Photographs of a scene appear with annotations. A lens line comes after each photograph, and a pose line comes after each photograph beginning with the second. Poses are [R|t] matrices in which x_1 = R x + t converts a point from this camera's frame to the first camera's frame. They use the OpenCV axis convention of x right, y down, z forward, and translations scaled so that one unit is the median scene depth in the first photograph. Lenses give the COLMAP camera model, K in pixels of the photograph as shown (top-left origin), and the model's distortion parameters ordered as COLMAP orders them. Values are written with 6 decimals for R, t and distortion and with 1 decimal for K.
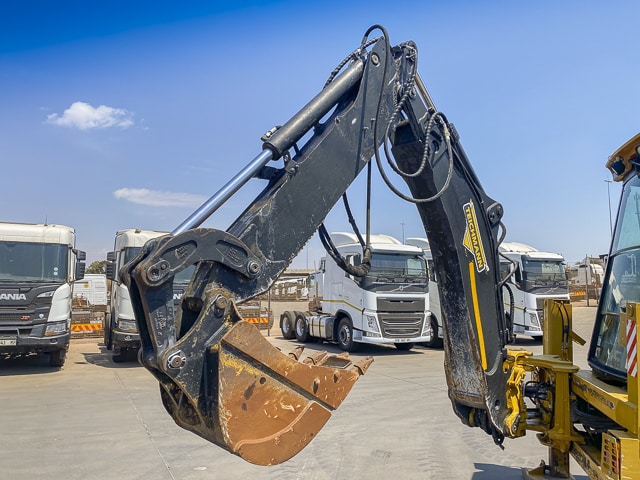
lens RADIAL K [[487.9, 0, 319.6], [0, 487.9, 239.3], [0, 0, 1]] dist [0.024744, -0.011876]
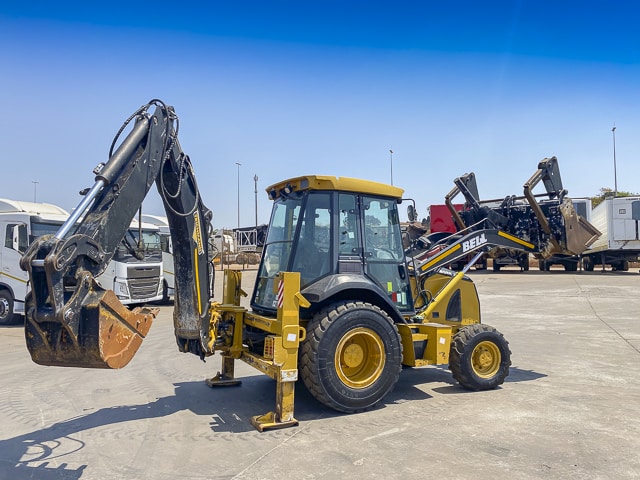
lens RADIAL K [[487.9, 0, 319.4], [0, 487.9, 241.2], [0, 0, 1]] dist [0.024744, -0.011876]
pose [[0.759051, 0.017130, 0.650806, -0.411407], [-0.064534, 0.996710, 0.049033, -0.078761], [-0.647825, -0.079217, 0.757659, -0.454098]]
